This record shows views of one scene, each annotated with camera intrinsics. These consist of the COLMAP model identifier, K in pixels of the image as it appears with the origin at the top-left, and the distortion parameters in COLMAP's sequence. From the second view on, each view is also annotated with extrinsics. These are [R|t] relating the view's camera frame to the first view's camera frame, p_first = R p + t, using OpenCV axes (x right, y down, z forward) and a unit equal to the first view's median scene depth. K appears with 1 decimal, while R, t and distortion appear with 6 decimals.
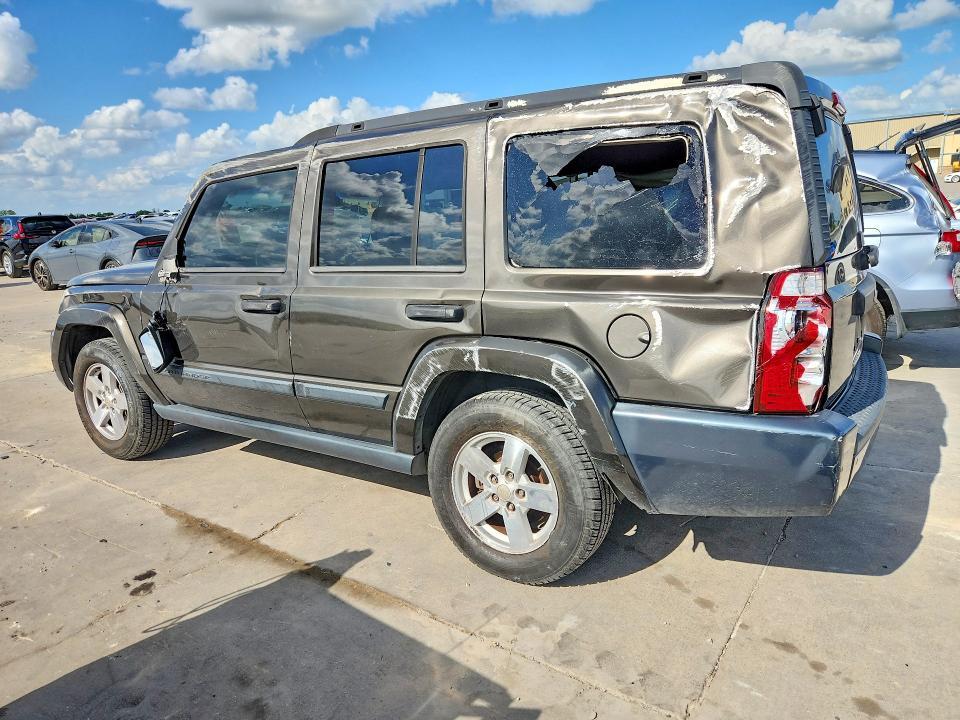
lens RADIAL K [[755.6, 0, 484.9], [0, 755.6, 359.3], [0, 0, 1]] dist [0.012555, 0.002383]
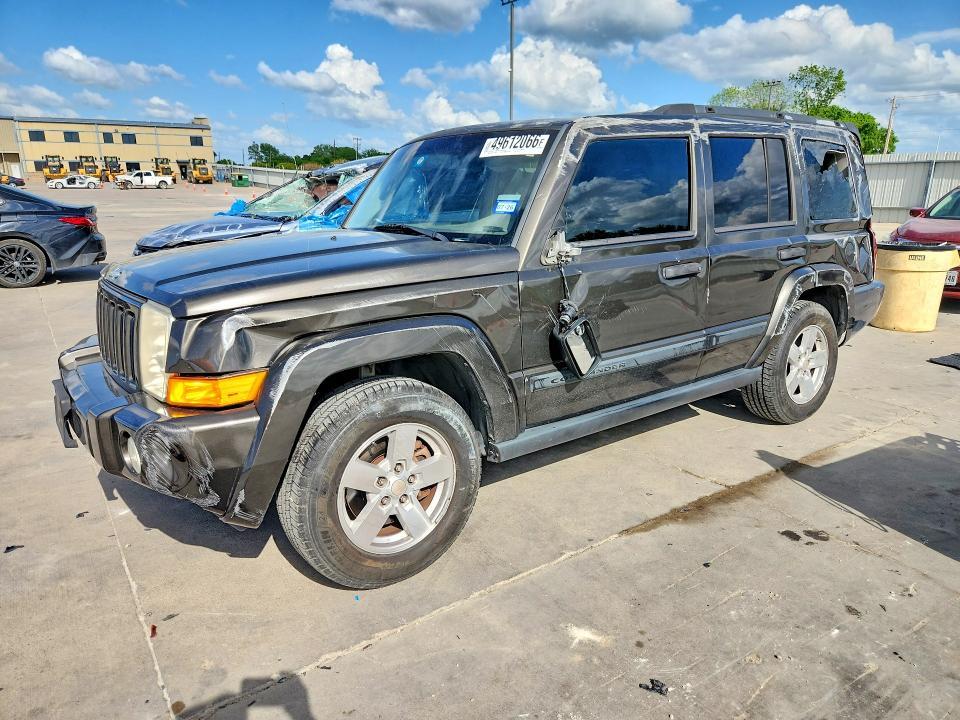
lens RADIAL K [[755.6, 0, 484.9], [0, 755.6, 359.3], [0, 0, 1]] dist [0.012555, 0.002383]
pose [[0.218810, -0.167772, 0.961236, -1.385239], [0.186969, 0.974063, 0.127450, -0.136947], [-0.957687, 0.151834, 0.244503, 1.051938]]
